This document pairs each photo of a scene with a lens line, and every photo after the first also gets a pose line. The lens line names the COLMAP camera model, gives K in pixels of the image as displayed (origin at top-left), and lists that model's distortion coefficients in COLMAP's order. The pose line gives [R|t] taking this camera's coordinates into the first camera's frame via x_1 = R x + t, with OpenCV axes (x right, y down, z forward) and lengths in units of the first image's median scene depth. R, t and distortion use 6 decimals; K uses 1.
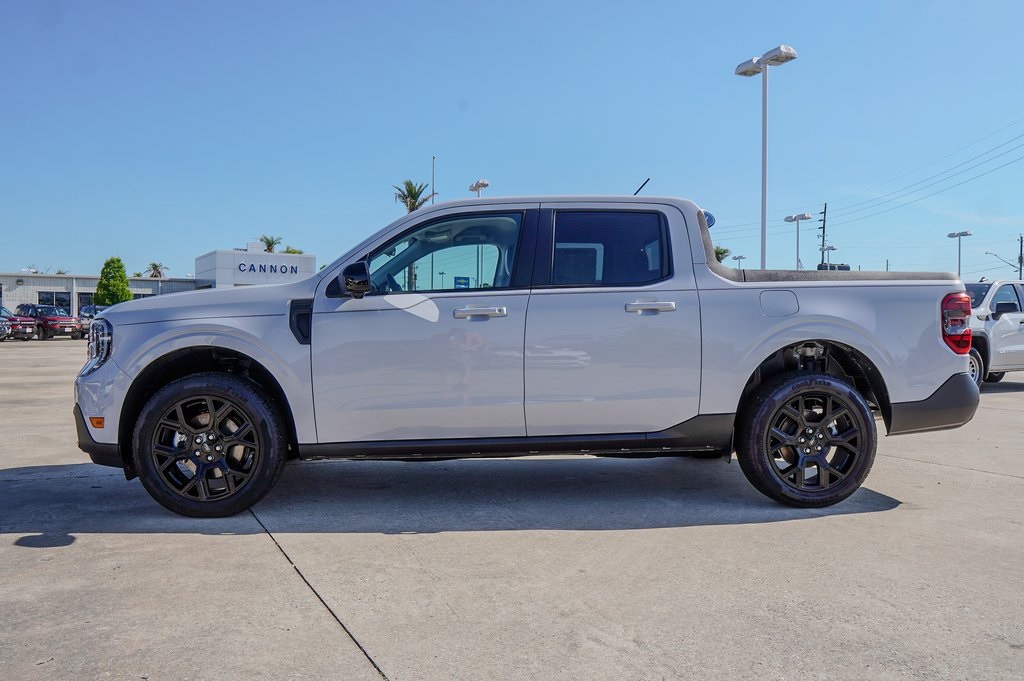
lens RADIAL K [[818.5, 0, 512.0], [0, 818.5, 340.5], [0, 0, 1]] dist [-0.113199, 0.070030]
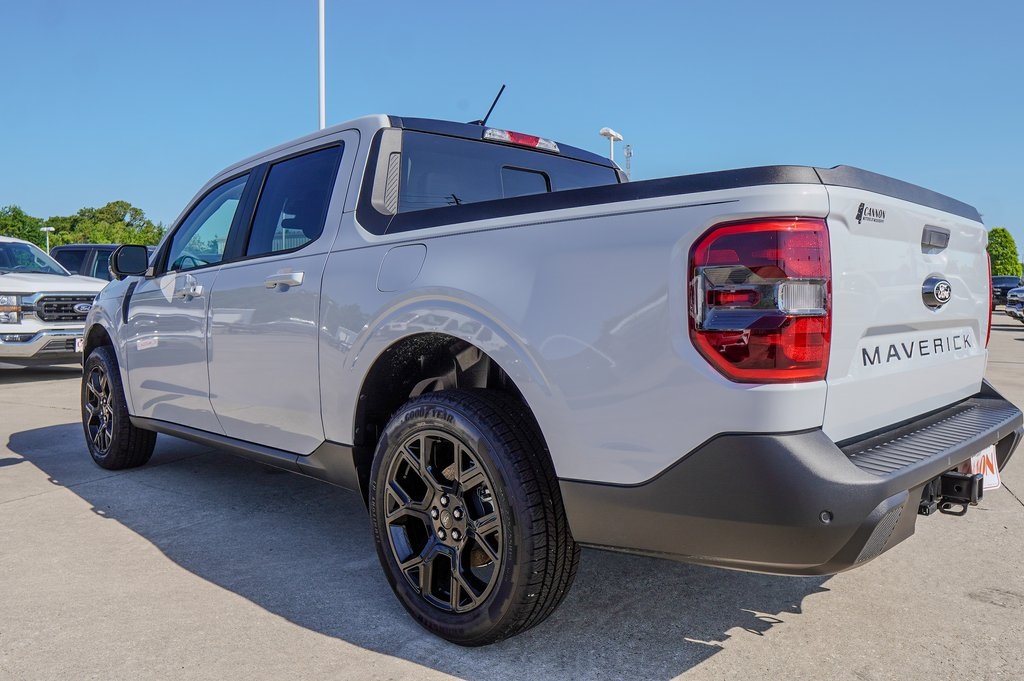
lens RADIAL K [[818.5, 0, 512.0], [0, 818.5, 340.5], [0, 0, 1]] dist [-0.113199, 0.070030]
pose [[0.598448, 0.033967, -0.800442, 0.846818], [-0.010758, 0.999351, 0.034365, -0.015108], [0.801090, -0.011955, 0.598425, 0.718567]]
